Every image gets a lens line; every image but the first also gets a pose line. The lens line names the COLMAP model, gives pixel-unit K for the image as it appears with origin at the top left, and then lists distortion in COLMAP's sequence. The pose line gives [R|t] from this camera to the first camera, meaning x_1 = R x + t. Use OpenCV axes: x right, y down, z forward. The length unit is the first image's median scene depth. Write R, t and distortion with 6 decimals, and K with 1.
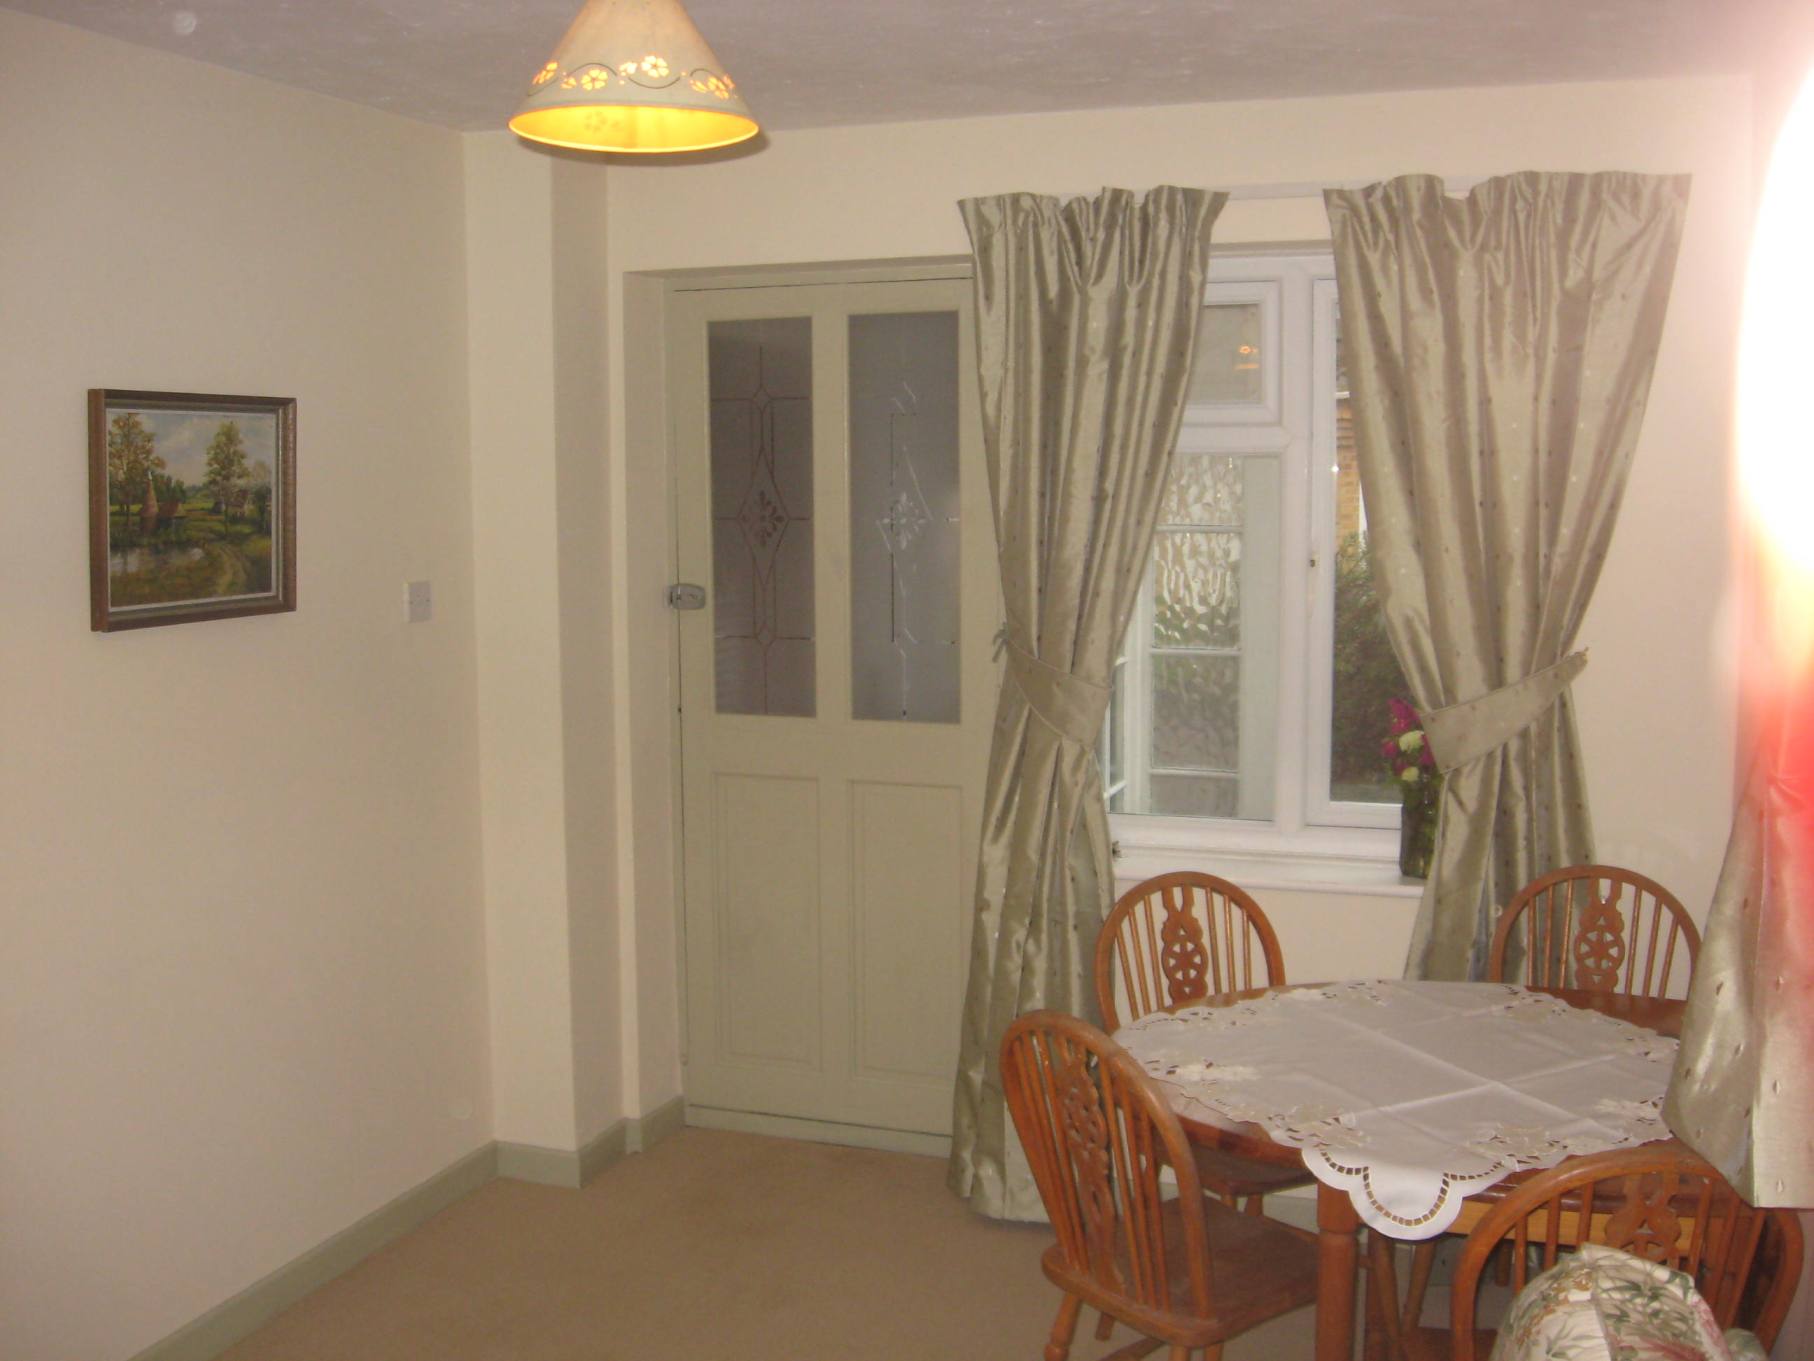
lens RADIAL K [[1892.8, 0, 907.0], [0, 1892.8, 680.5], [0, 0, 1]] dist [-0.124668, 0.044326]
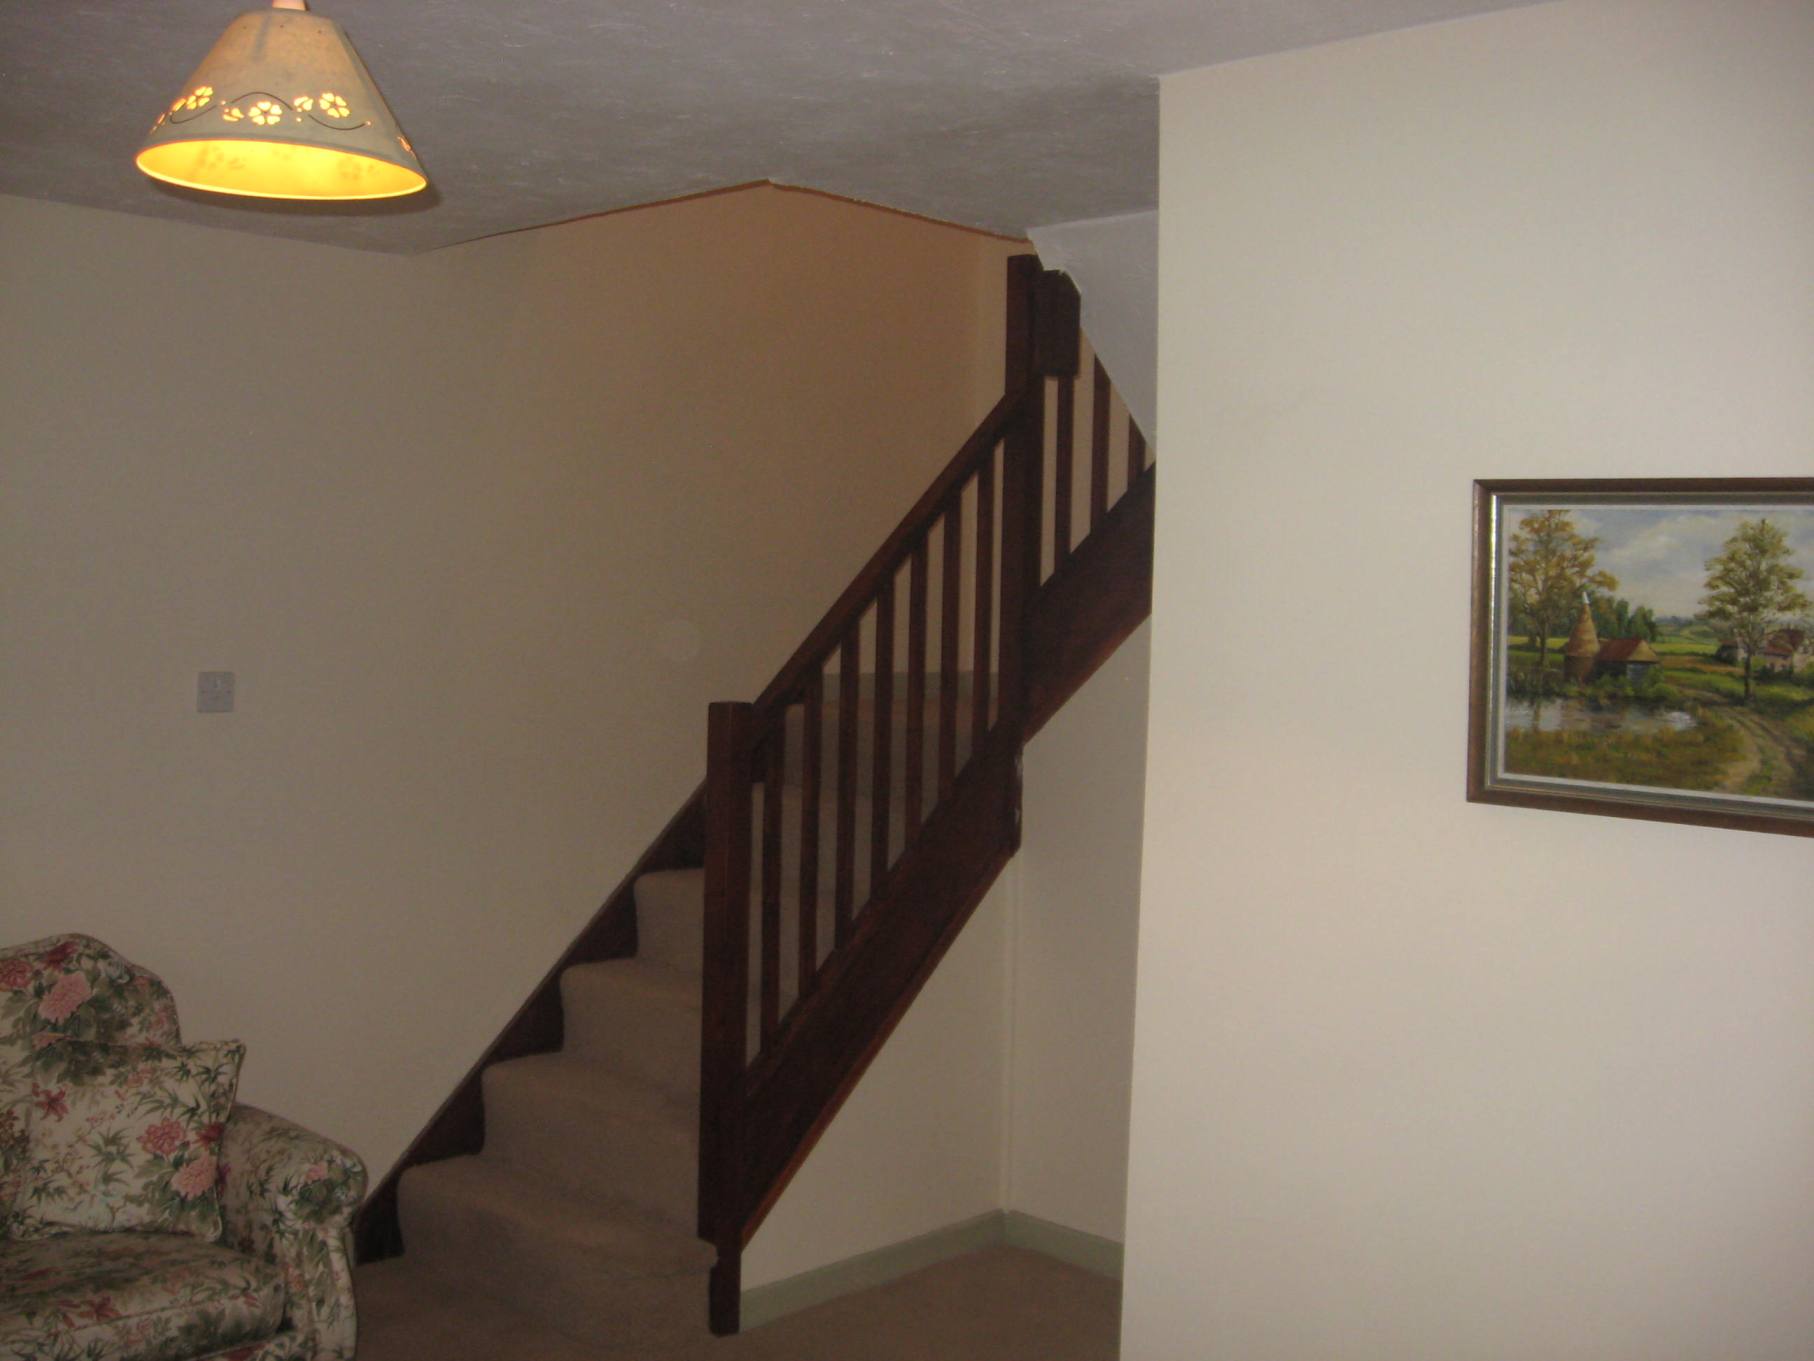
lens RADIAL K [[1892.8, 0, 907.0], [0, 1892.8, 680.5], [0, 0, 1]] dist [-0.124668, 0.044326]
pose [[-0.400552, 0.039215, -0.915434, 0.338981], [-0.127371, 0.987001, 0.098013, -0.114922], [0.907378, 0.155859, -0.390350, 1.035002]]
